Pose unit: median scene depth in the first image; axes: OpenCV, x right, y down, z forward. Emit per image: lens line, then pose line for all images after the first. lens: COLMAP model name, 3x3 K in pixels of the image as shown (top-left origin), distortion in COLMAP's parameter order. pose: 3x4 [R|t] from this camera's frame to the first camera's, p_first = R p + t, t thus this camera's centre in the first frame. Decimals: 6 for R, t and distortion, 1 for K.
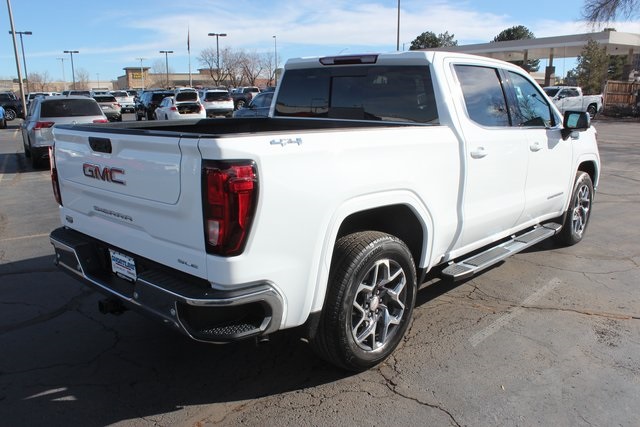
lens RADIAL K [[537.9, 0, 318.5], [0, 537.9, 224.4], [0, 0, 1]] dist [-0.129180, 0.109789]
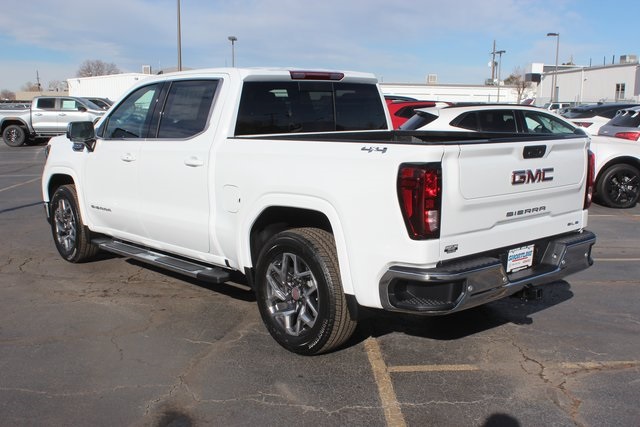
lens RADIAL K [[719.4, 0, 320.5], [0, 719.4, 235.8], [0, 0, 1]] dist [-0.099647, 0.003120]
pose [[0.107856, -0.176899, 0.978301, -1.950994], [0.235168, 0.960654, 0.147782, -0.302300], [-0.965952, 0.214127, 0.145213, 1.213645]]
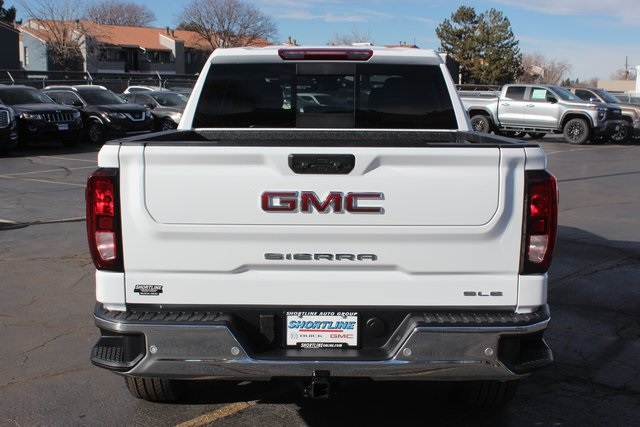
lens RADIAL K [[839.9, 0, 320.0], [0, 839.9, 213.5], [0, 0, 1]] dist [-0.099880, 0.002172]
pose [[0.740255, -0.086211, 0.666776, -1.152840], [0.148305, 0.988254, -0.036872, -0.037982], [-0.655765, 0.126181, 0.744346, 0.132409]]
